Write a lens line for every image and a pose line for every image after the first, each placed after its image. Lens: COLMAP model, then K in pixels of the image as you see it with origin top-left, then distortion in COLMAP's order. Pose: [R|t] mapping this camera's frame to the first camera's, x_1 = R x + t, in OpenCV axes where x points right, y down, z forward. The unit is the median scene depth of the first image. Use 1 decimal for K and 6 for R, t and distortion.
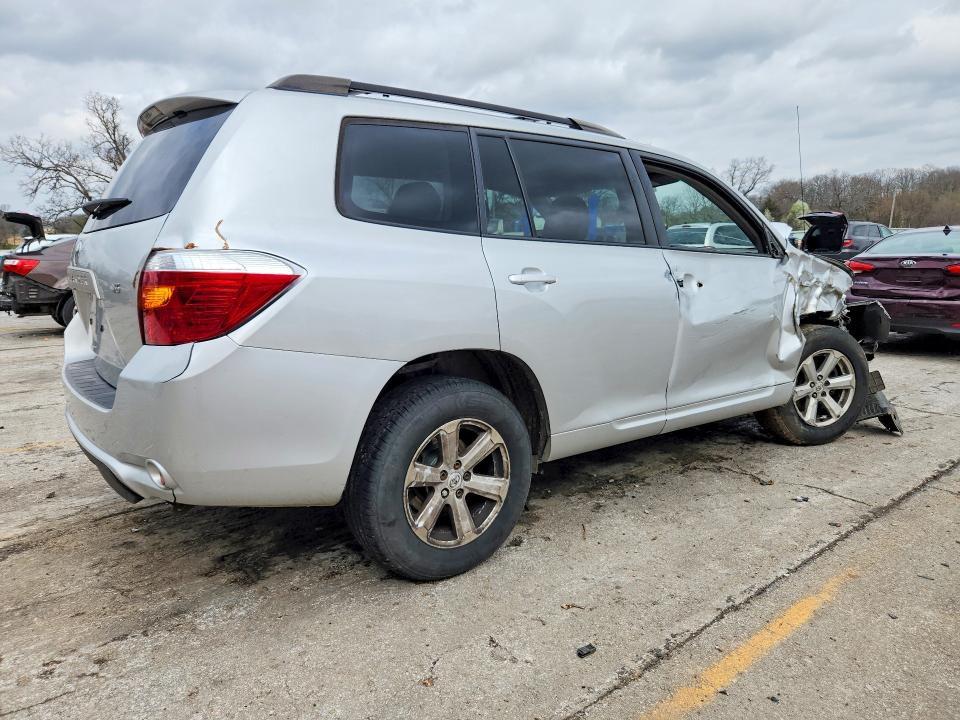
lens RADIAL K [[772.0, 0, 480.0], [0, 772.0, 360.0], [0, 0, 1]] dist [0.100634, -0.120935]
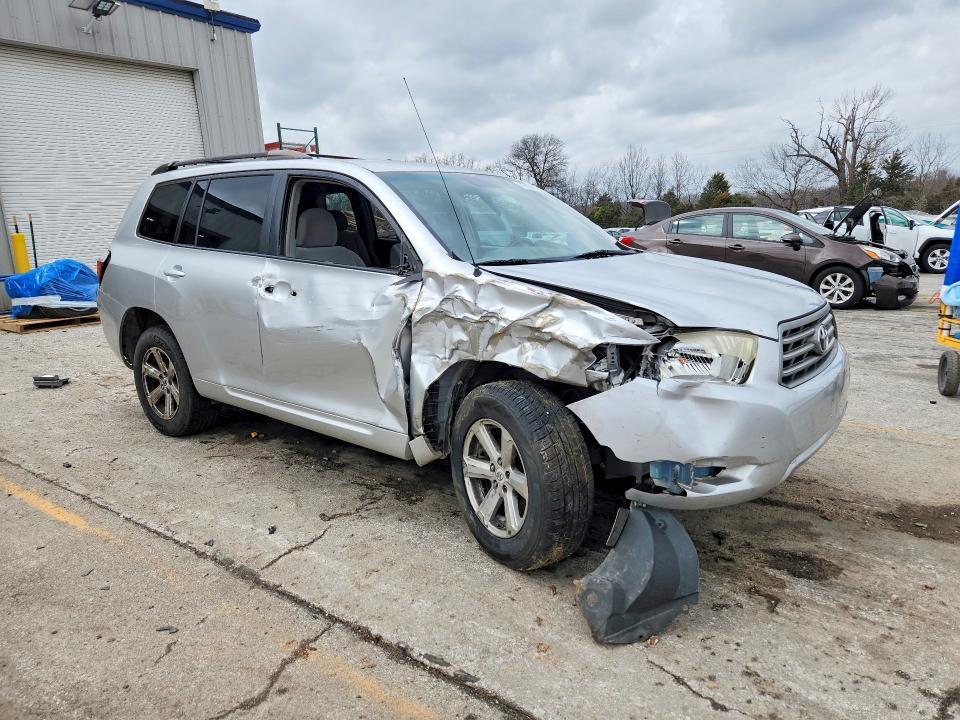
lens RADIAL K [[772.0, 0, 480.0], [0, 772.0, 360.0], [0, 0, 1]] dist [0.100634, -0.120935]
pose [[0.079501, 0.183541, -0.979792, 1.349481], [-0.114770, 0.978052, 0.173903, -0.220991], [0.990206, 0.098625, 0.098822, 1.162866]]
